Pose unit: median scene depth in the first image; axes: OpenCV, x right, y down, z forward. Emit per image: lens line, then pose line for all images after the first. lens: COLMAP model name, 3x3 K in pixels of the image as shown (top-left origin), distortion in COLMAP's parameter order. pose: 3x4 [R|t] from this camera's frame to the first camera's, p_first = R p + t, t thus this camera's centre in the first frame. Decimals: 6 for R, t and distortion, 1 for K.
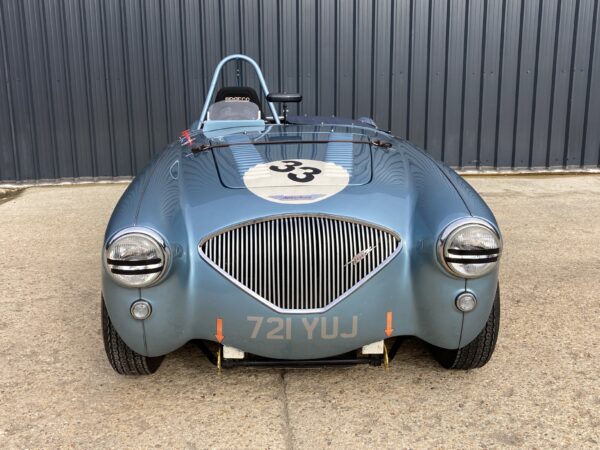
lens RADIAL K [[613.7, 0, 275.7], [0, 613.7, 188.8], [0, 0, 1]] dist [0.016759, 0.000000]
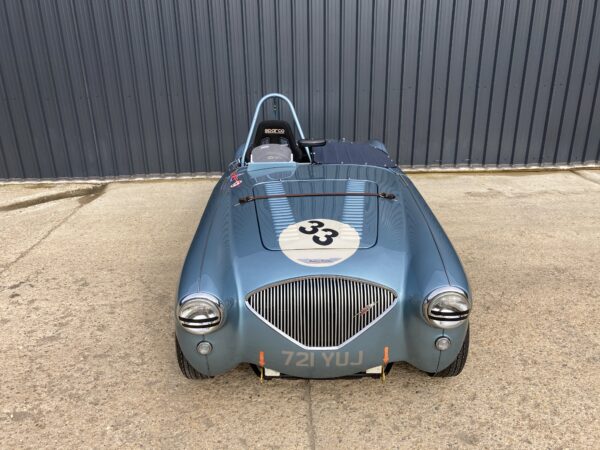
lens RADIAL K [[496.5, 0, 298.8], [0, 496.5, 224.2], [0, 0, 1]] dist [0.016195, 0.002051]
pose [[0.999853, 0.004391, -0.016572, 0.007310], [-0.001632, 0.986631, 0.162962, -0.223978], [0.017066, -0.162911, 0.986493, -0.040231]]
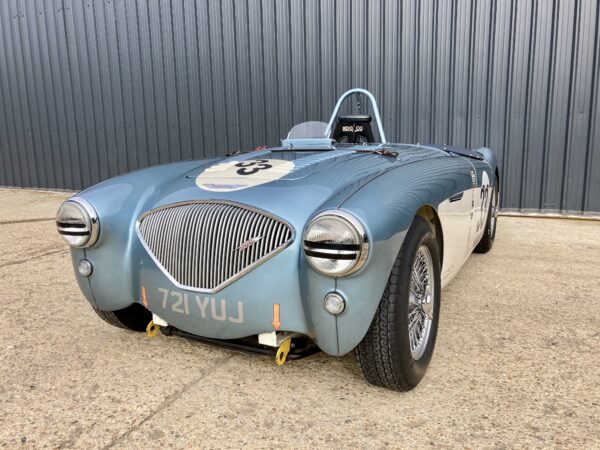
lens RADIAL K [[496.5, 0, 297.6], [0, 496.5, 226.5], [0, 0, 1]] dist [0.016195, 0.002051]
pose [[0.880751, 0.083425, -0.466175, 0.522280], [-0.089179, 0.995968, 0.009747, 0.060013], [0.465108, 0.032988, 0.884639, 0.283836]]
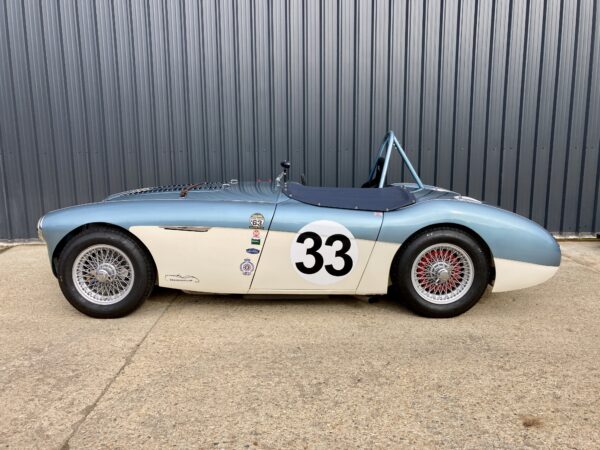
lens RADIAL K [[496.5, 0, 297.0], [0, 496.5, 222.6], [0, 0, 1]] dist [0.016195, 0.002051]
pose [[0.998339, 0.015909, -0.055367, 0.447991], [-0.018065, 0.999089, -0.038651, -0.049112], [0.054702, 0.039587, 0.997718, 0.255666]]
